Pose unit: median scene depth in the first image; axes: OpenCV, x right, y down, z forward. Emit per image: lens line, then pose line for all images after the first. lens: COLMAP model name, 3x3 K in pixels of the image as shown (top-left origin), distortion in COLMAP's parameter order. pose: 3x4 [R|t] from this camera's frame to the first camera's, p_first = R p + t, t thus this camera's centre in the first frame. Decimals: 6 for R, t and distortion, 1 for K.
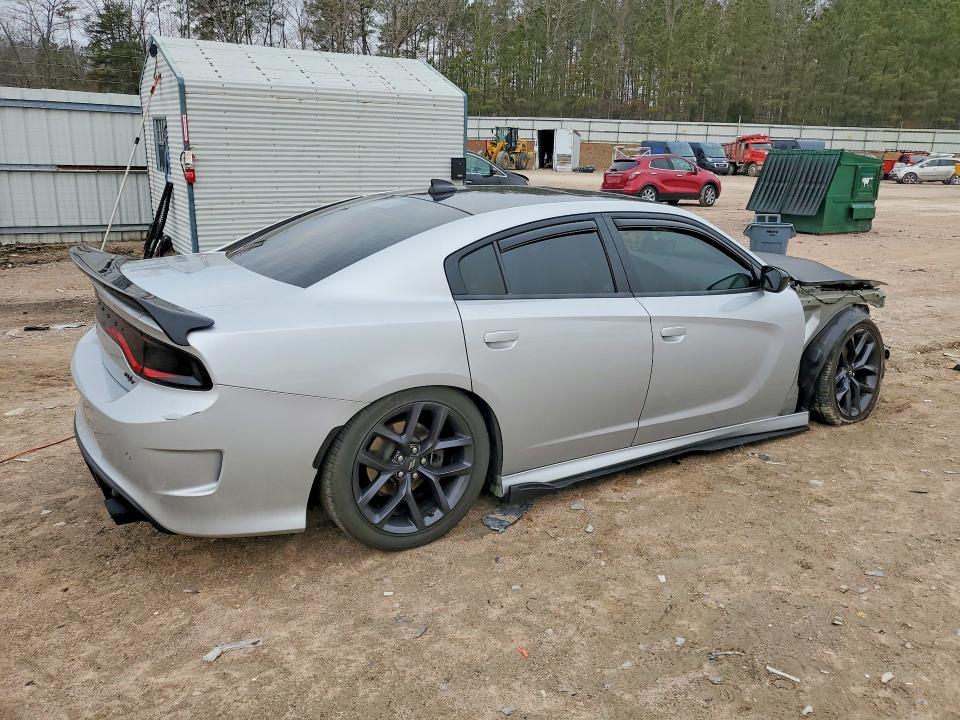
lens RADIAL K [[726.5, 0, 480.0], [0, 726.5, 360.0], [0, 0, 1]] dist [0.011882, -0.002104]
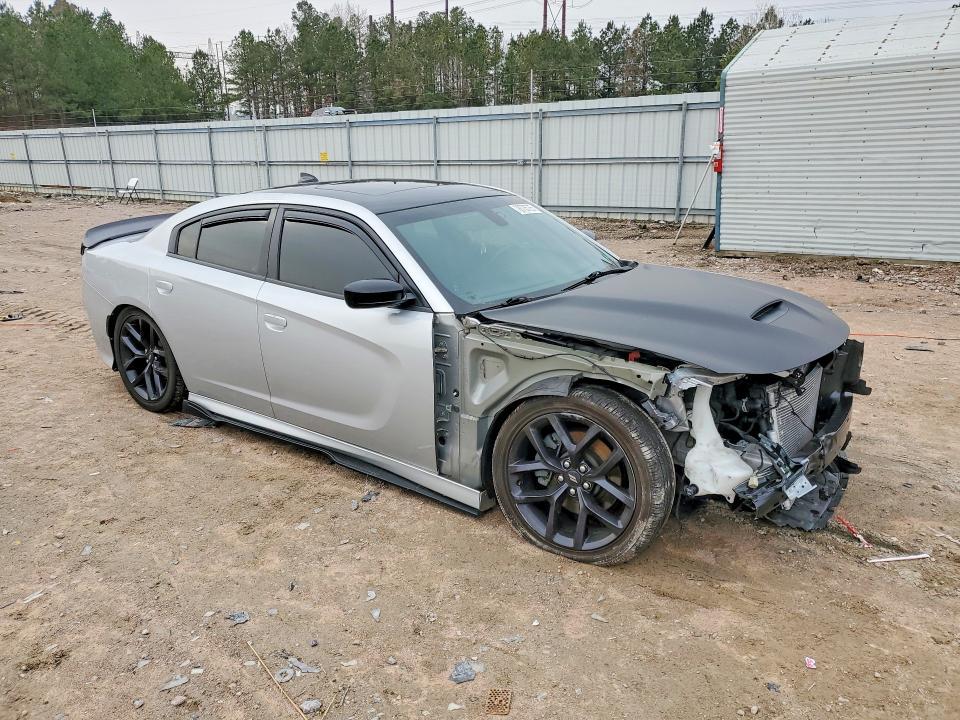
lens RADIAL K [[714.5, 0, 480.0], [0, 714.5, 360.0], [0, 0, 1]] dist [0.002757, 0.011565]
pose [[0.384212, 0.240126, -0.891471, 1.266417], [-0.220361, 0.961528, 0.164024, -0.210952], [0.896561, 0.133426, 0.422345, 0.808986]]
